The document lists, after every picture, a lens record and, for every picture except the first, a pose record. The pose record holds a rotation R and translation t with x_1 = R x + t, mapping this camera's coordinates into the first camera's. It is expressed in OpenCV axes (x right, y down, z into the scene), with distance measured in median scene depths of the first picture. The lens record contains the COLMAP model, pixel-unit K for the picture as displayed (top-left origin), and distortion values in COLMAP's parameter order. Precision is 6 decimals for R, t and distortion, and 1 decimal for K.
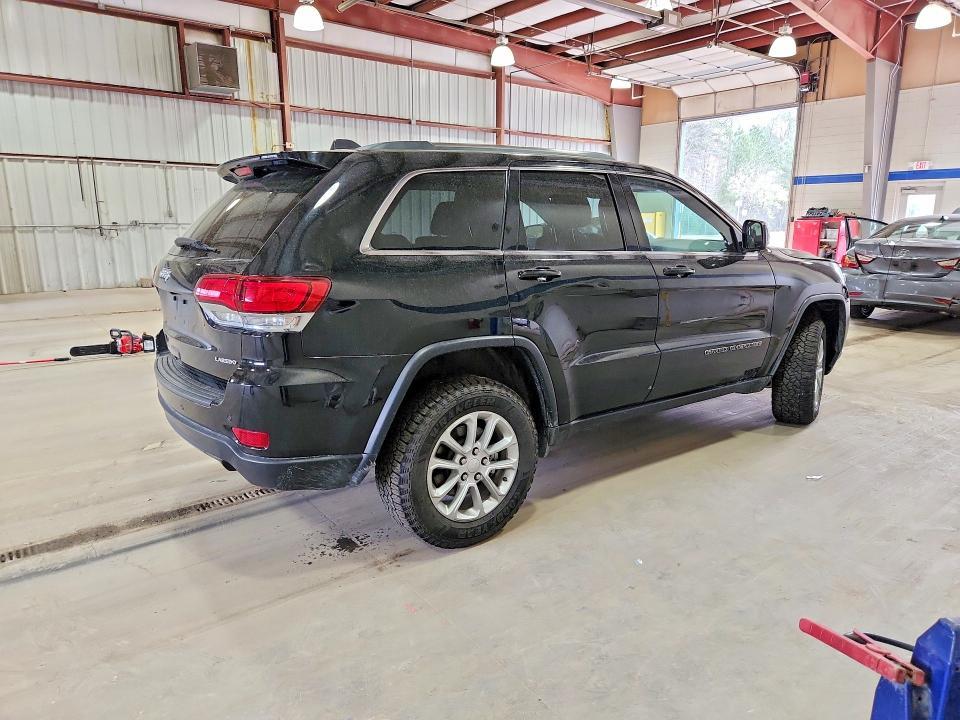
lens RADIAL K [[644.5, 0, 493.7], [0, 644.5, 364.8], [0, 0, 1]] dist [0.053593, -0.037701]
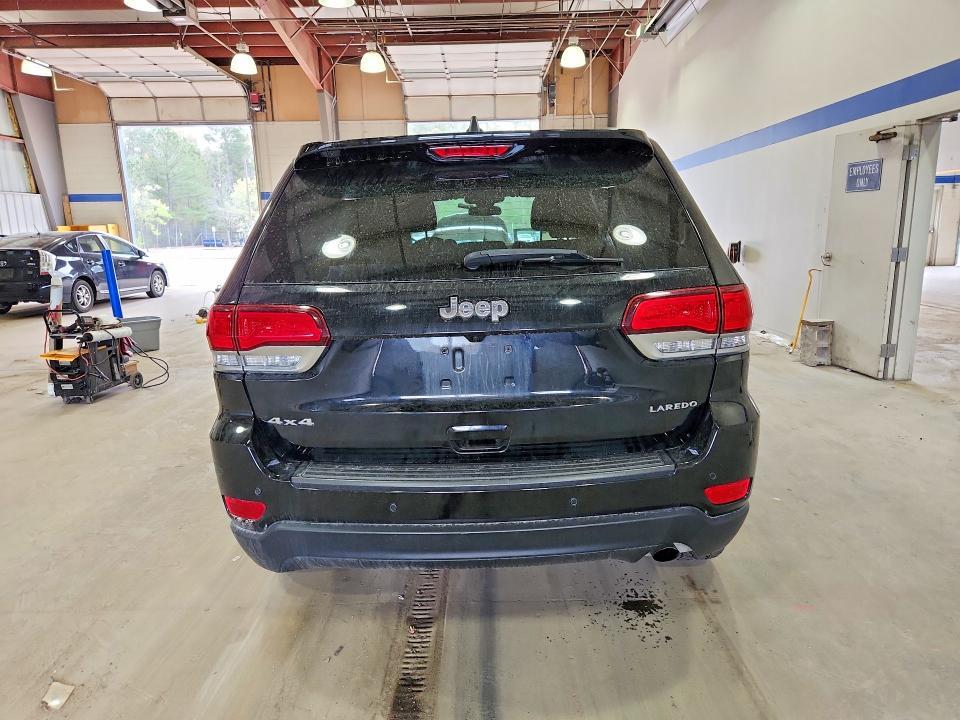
lens RADIAL K [[664.0, 0, 480.0], [0, 664.0, 360.0], [0, 0, 1]] dist [0.012772, -0.001685]
pose [[0.599859, -0.165393, 0.782825, -0.214591], [0.196910, 0.978826, 0.055917, -0.025031], [-0.775497, 0.120604, 0.619725, 0.136389]]
